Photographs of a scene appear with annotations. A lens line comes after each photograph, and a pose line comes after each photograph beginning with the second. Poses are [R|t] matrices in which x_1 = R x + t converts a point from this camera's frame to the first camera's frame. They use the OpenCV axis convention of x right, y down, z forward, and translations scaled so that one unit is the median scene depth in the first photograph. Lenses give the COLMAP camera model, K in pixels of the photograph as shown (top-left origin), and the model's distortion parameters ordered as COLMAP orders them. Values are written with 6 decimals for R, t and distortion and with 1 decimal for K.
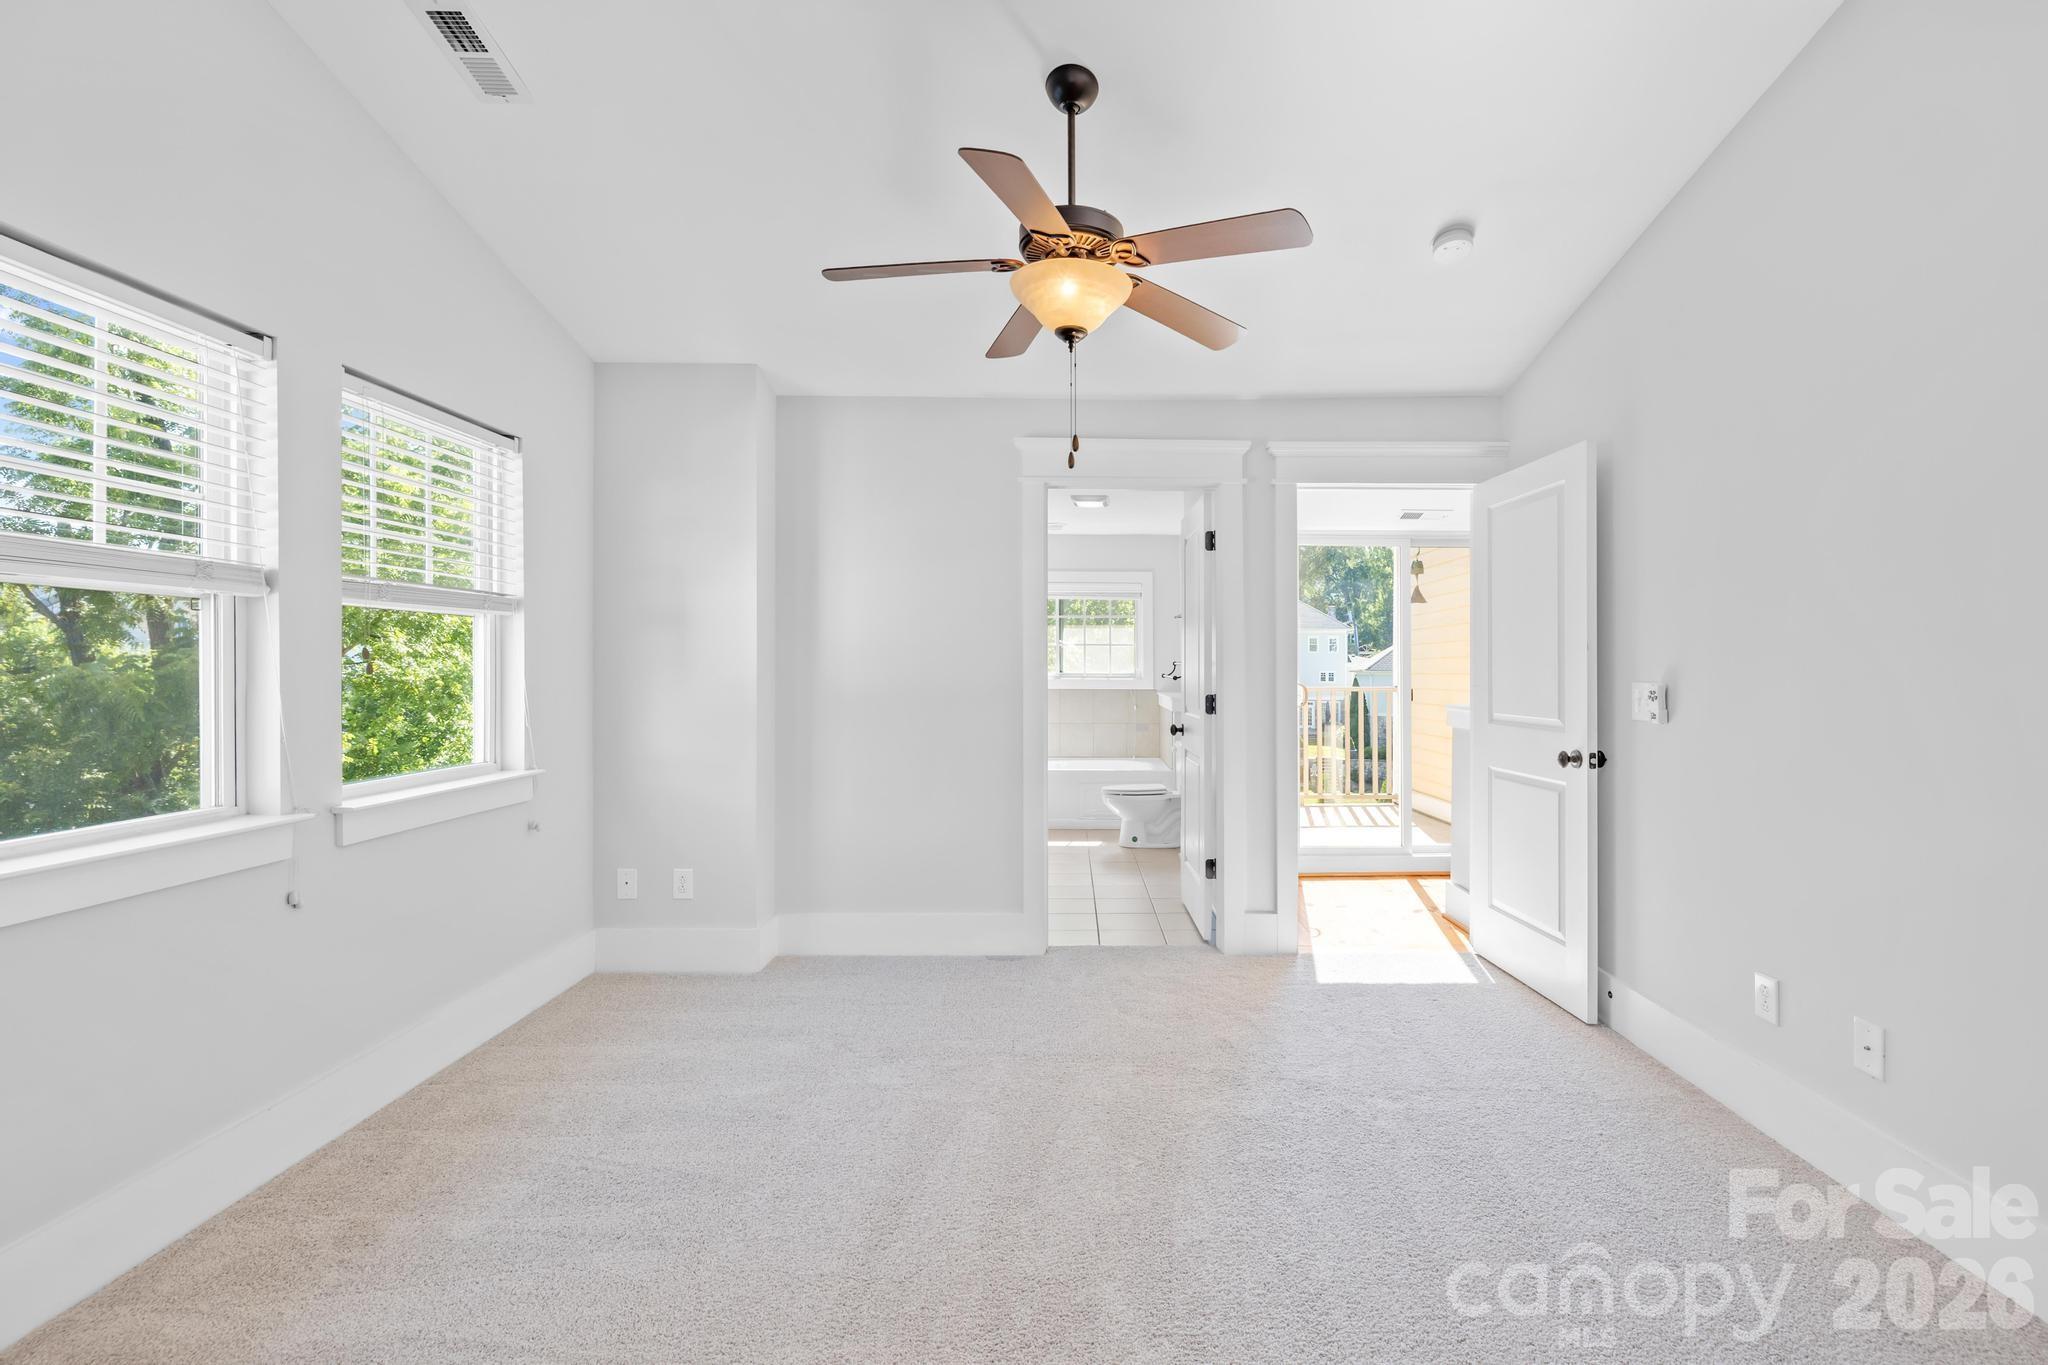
lens RADIAL K [[888.3, 0, 1025.9], [0, 888.3, 672.1], [0, 0, 1]] dist [-0.001738, 0.000060]
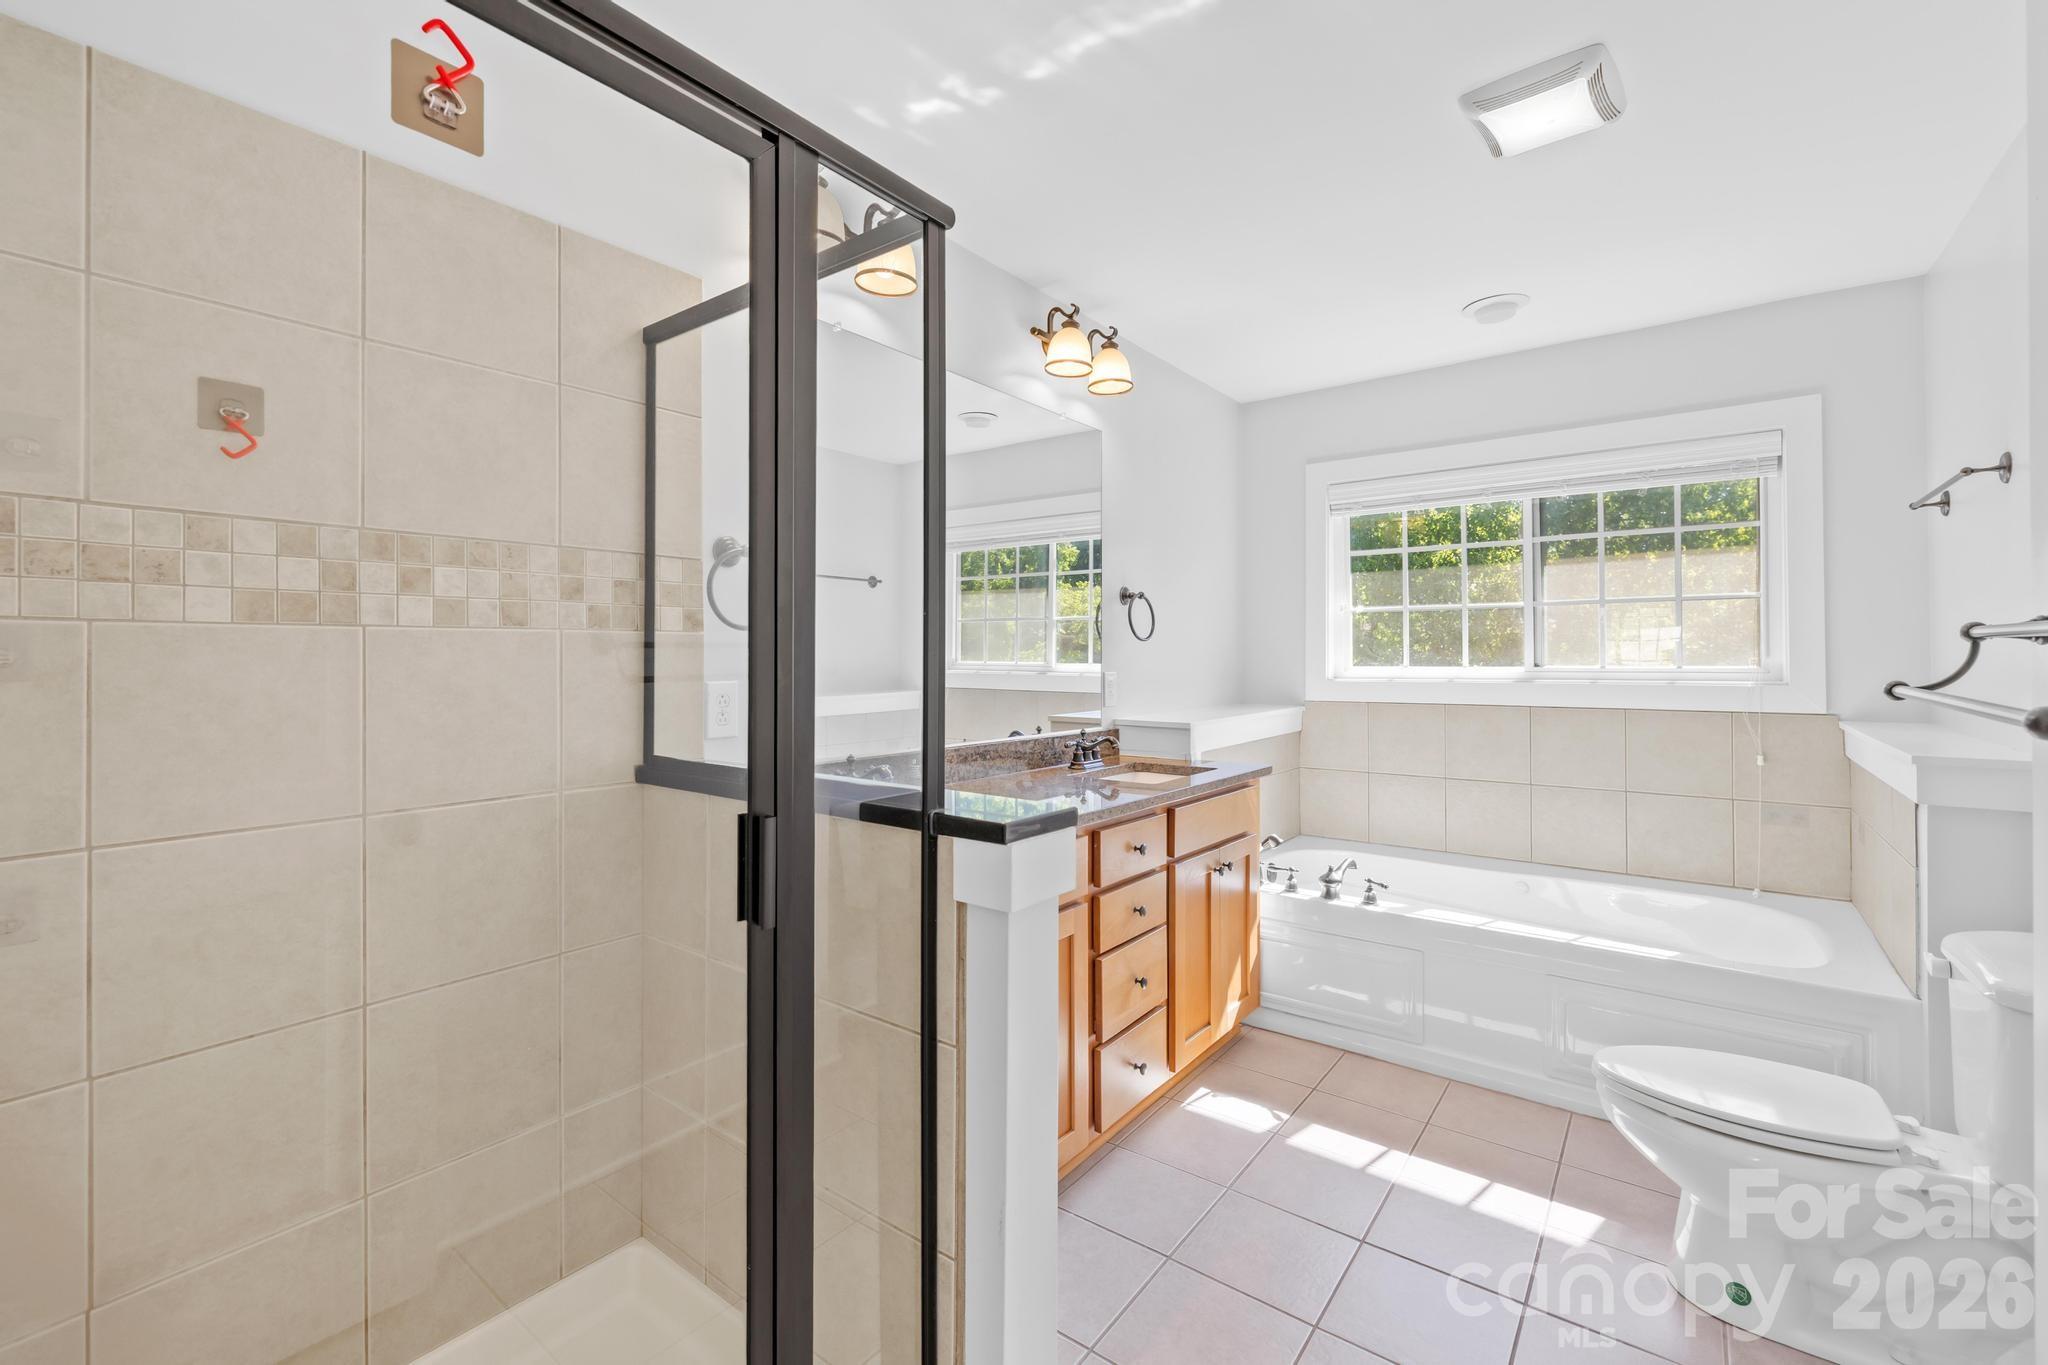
lens RADIAL K [[888.3, 0, 1014.4], [0, 888.3, 669.0], [0, 0, 1]] dist [-0.001738, 0.000060]
pose [[0.826120, -0.005587, -0.563467, 0.072818], [-0.000045, 0.999950, -0.009980, 0.003430], [0.563495, 0.008270, 0.826078, 0.508705]]
